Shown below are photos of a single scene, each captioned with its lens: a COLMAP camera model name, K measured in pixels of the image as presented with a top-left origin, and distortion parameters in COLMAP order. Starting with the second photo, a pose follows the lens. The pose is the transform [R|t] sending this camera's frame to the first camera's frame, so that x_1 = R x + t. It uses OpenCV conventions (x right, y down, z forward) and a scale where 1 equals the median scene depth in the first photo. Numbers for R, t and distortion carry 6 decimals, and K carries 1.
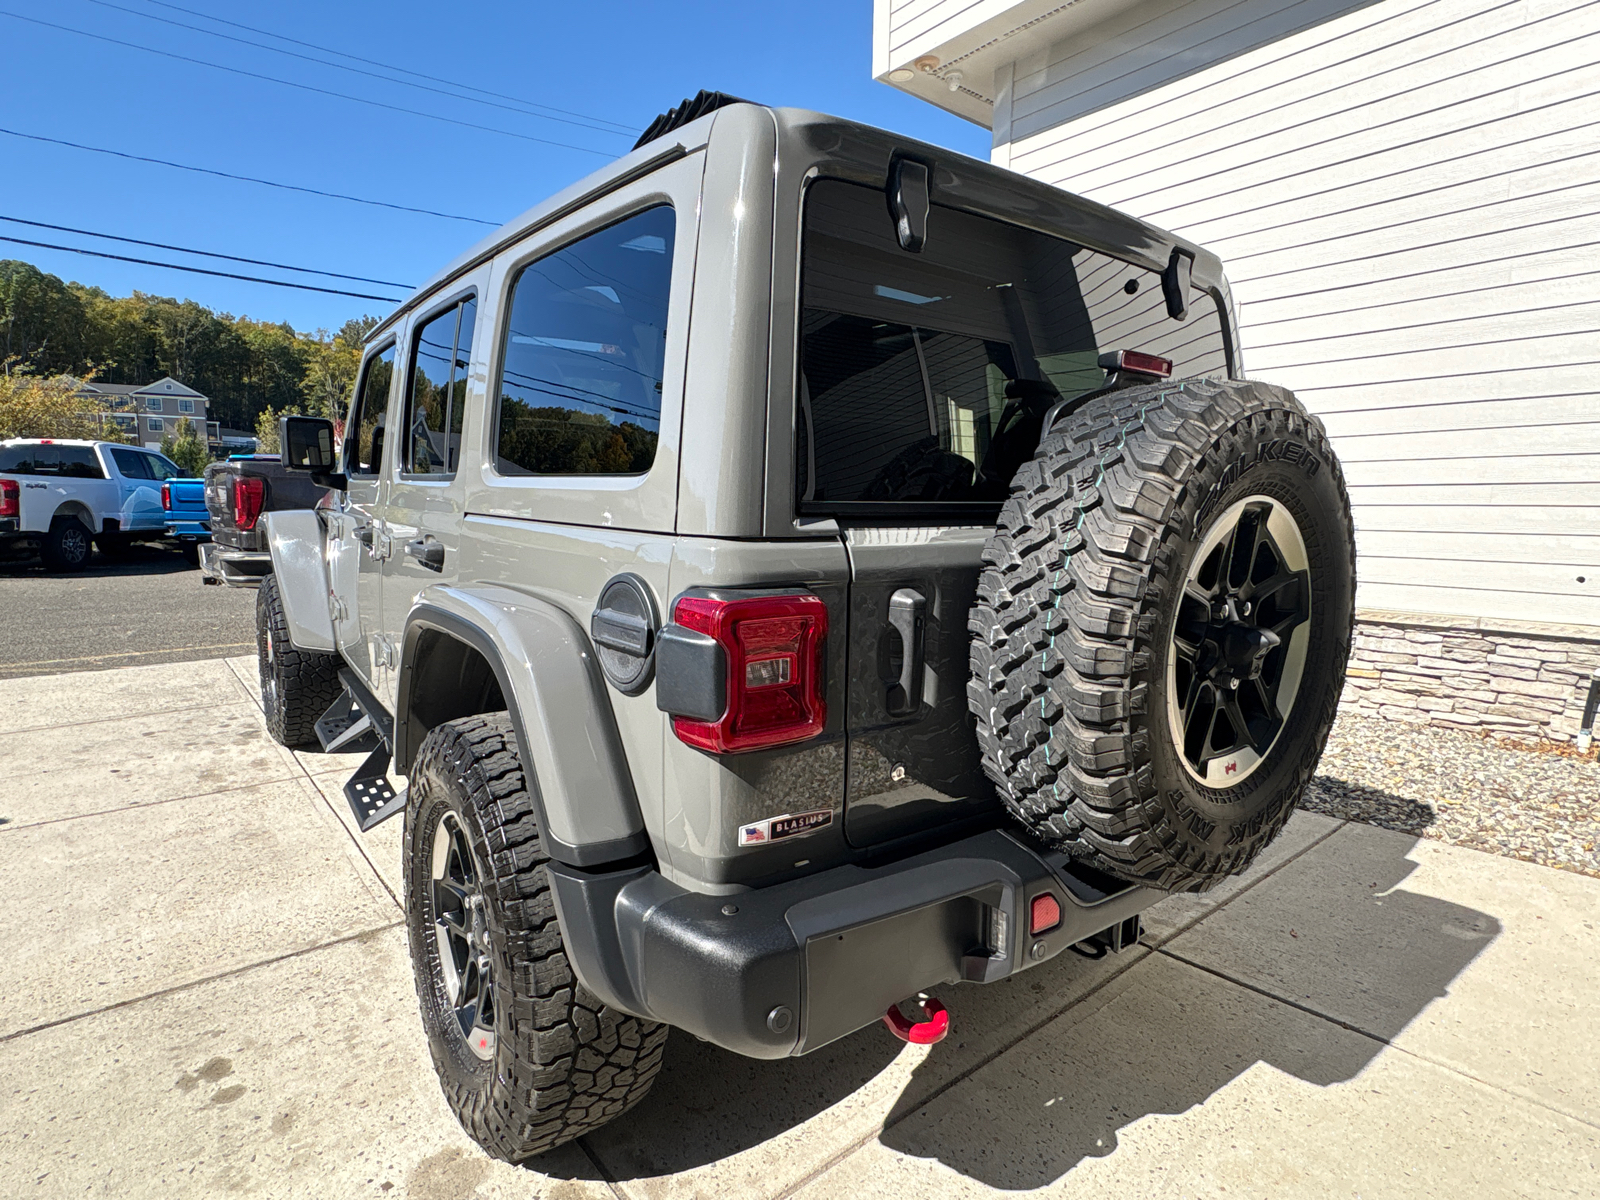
lens RADIAL K [[851.6, 0, 797.0], [0, 851.6, 598.3], [0, 0, 1]] dist [0.000239, -0.000688]
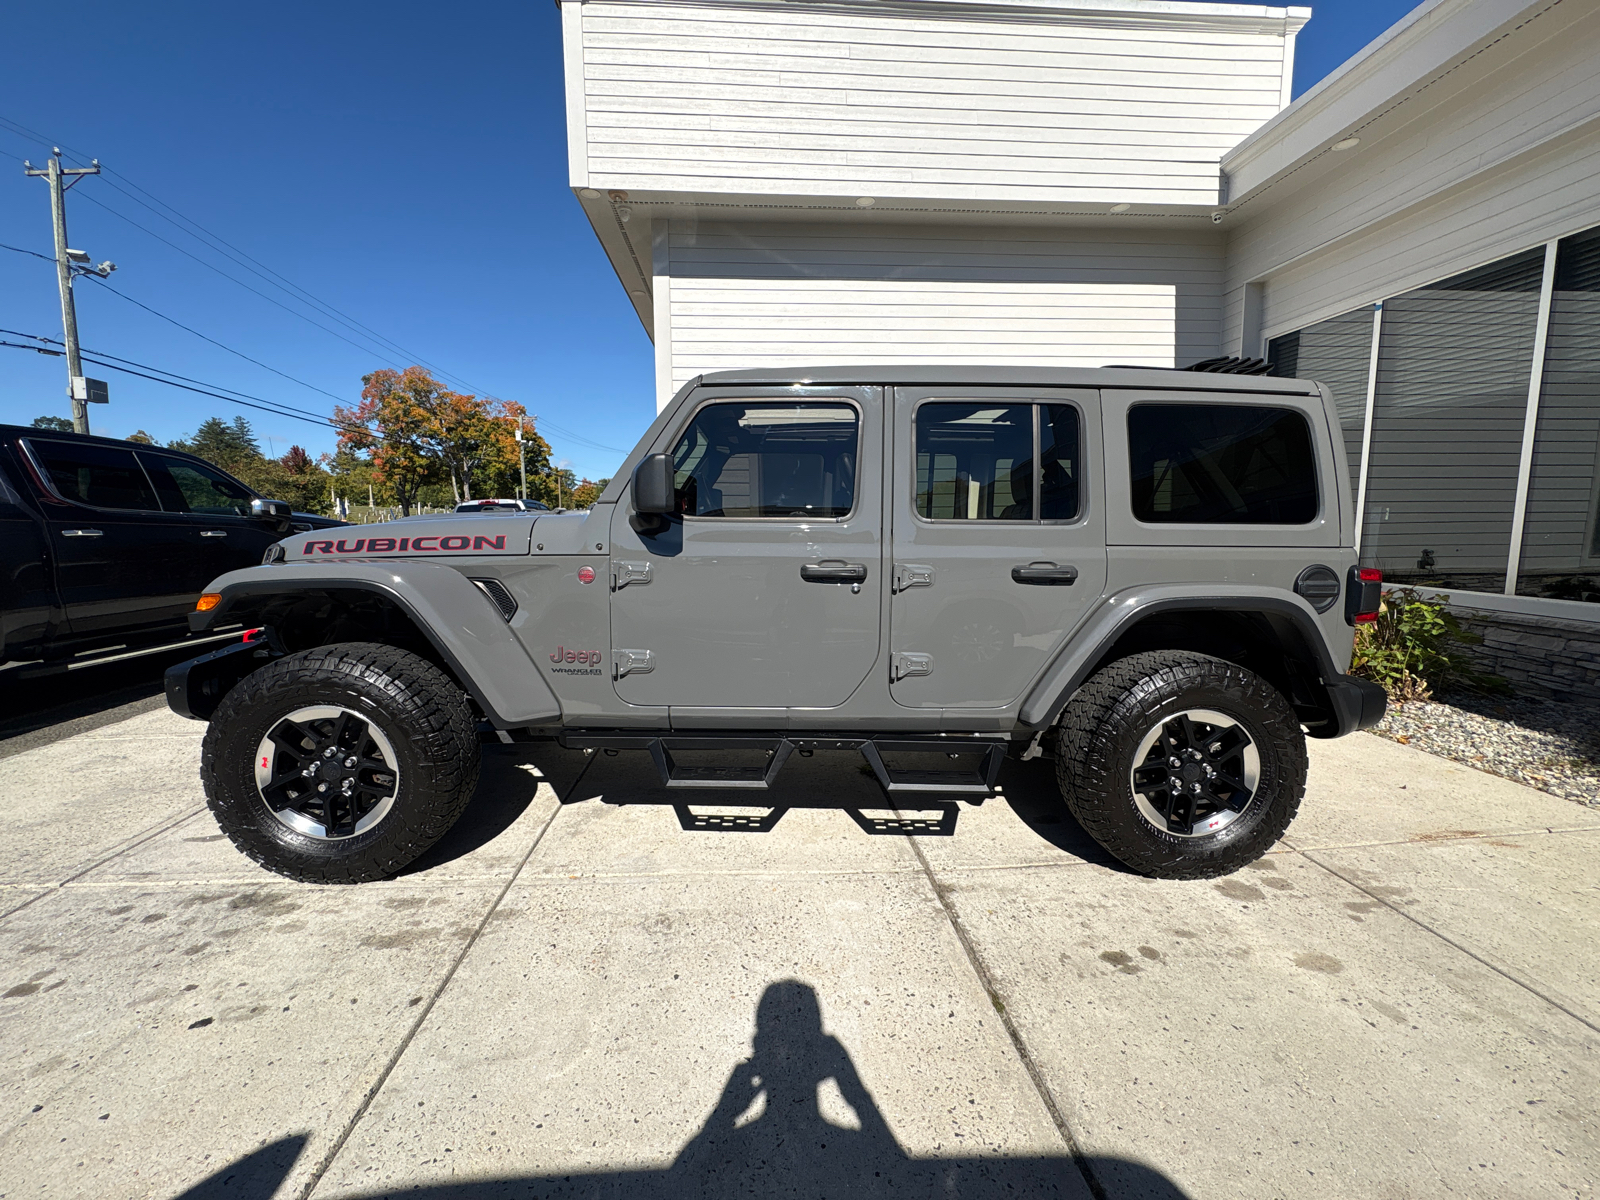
lens RADIAL K [[637.9, 0, 800.4], [0, 637.9, 596.0], [0, 0, 1]] dist [0.001694, -0.000390]
pose [[0.576161, -0.102230, 0.810918, -1.833310], [0.106370, 0.993088, 0.049619, -0.134072], [-0.810385, 0.057669, 0.583052, 0.818684]]
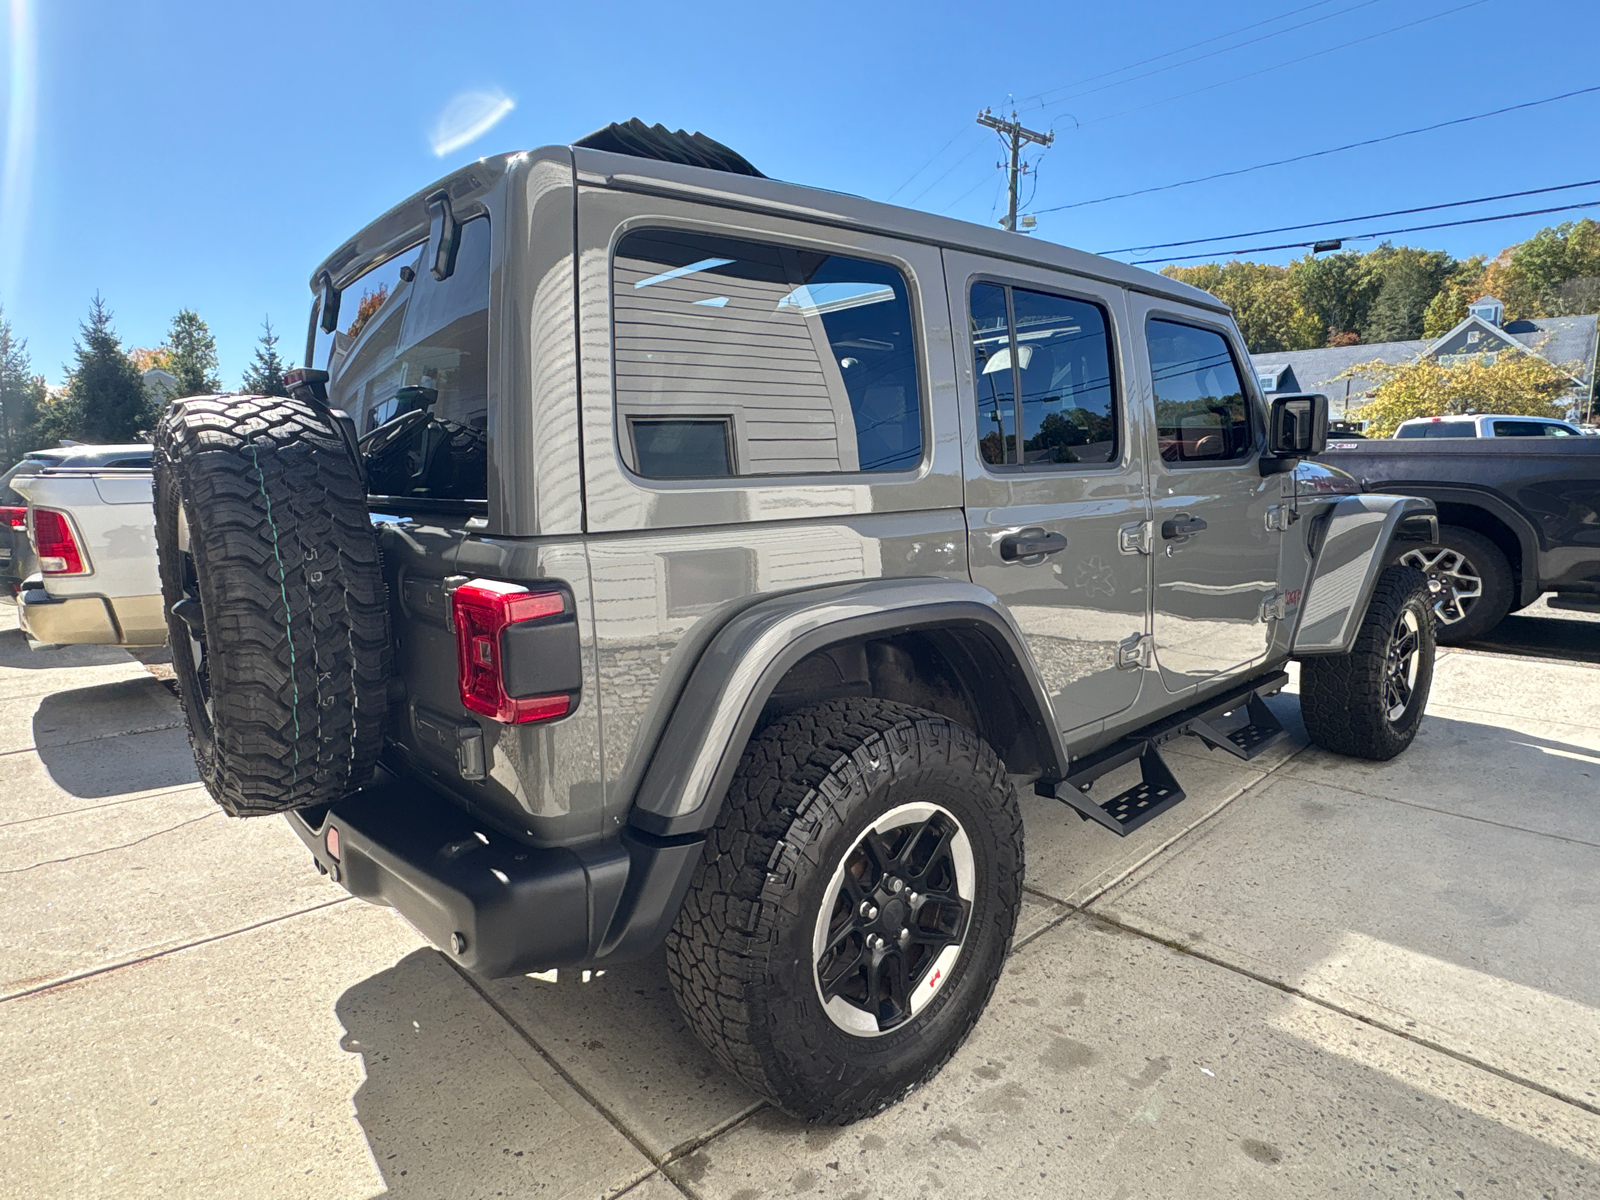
lens RADIAL K [[899.4, 0, 797.1], [0, 899.4, 594.4], [0, 0, 1]] dist [-0.001062, 0.001867]
pose [[0.052724, 0.127249, -0.990469, 1.427512], [-0.108168, 0.986740, 0.121012, -0.171597], [0.992734, 0.100757, 0.065789, 1.357893]]
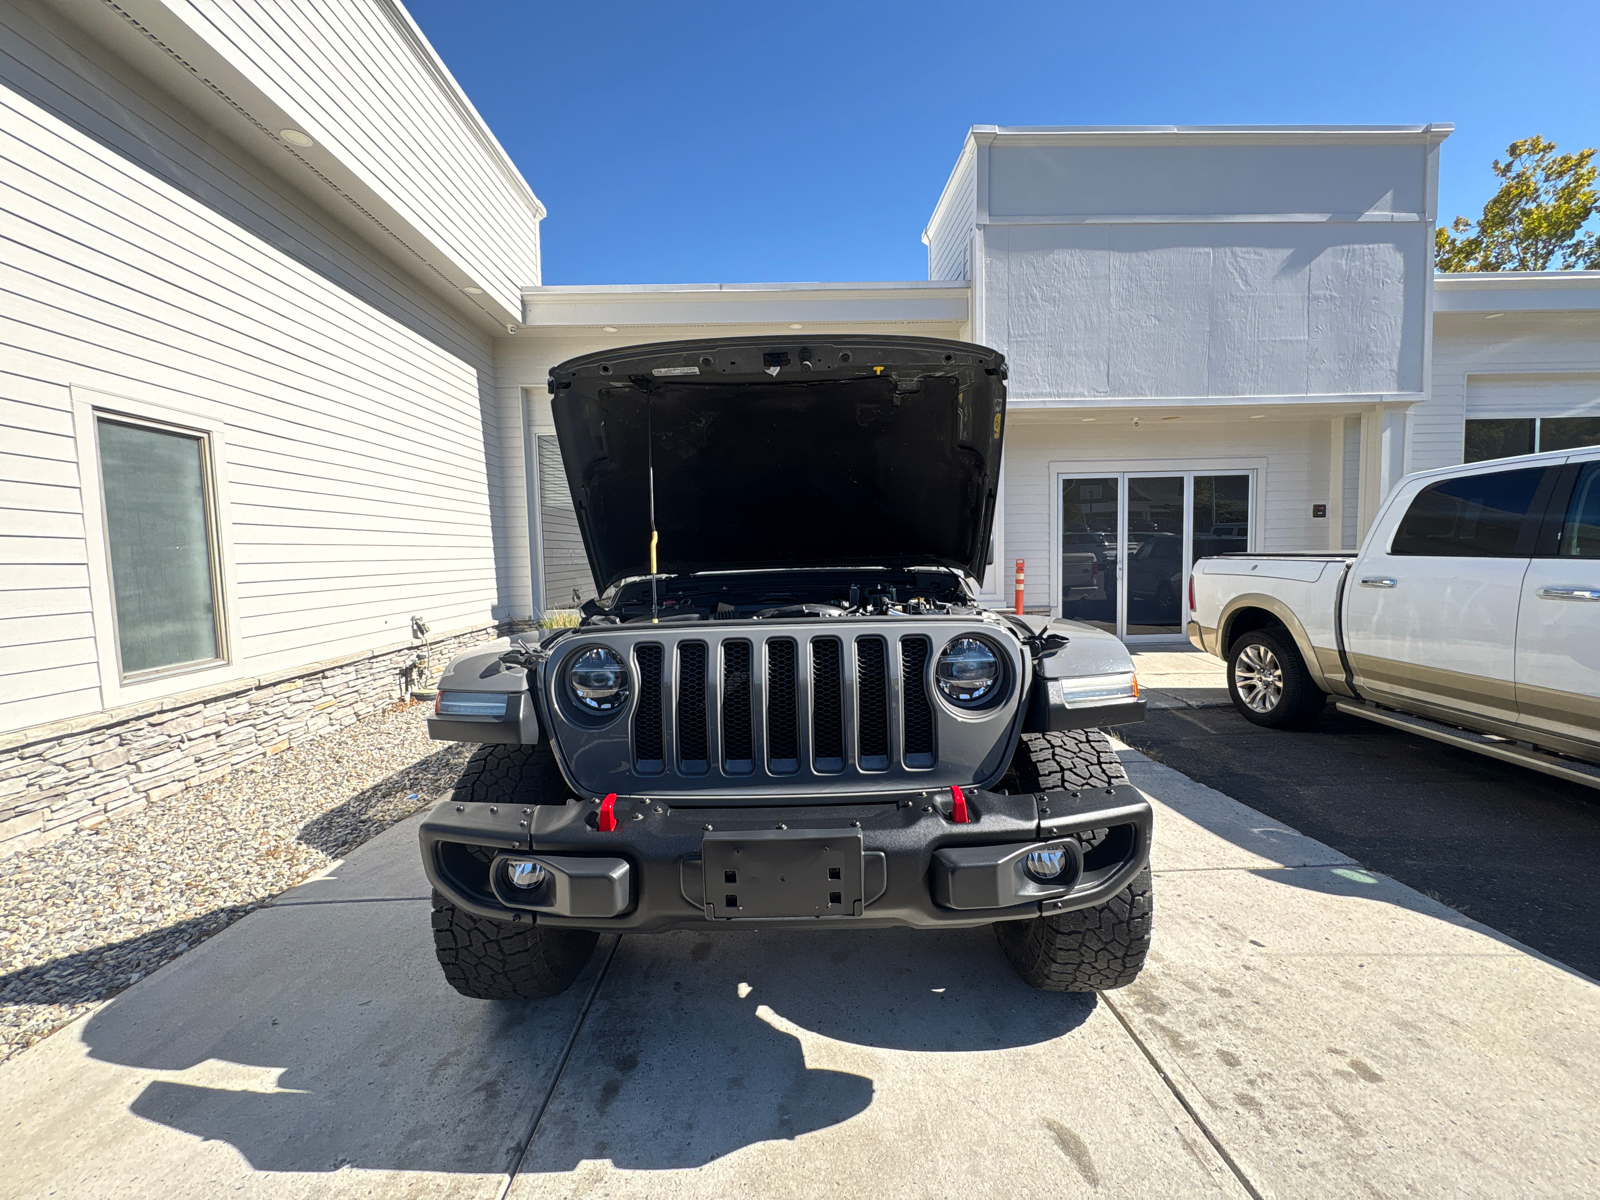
lens RADIAL K [[637.9, 0, 796.3], [0, 637.9, 596.9], [0, 0, 1]] dist [0.001694, -0.000390]
pose [[-0.782654, -0.024682, 0.621967, -1.704651], [0.093058, 0.983344, 0.156122, -0.498497], [-0.615461, 0.180069, -0.767322, 3.408974]]
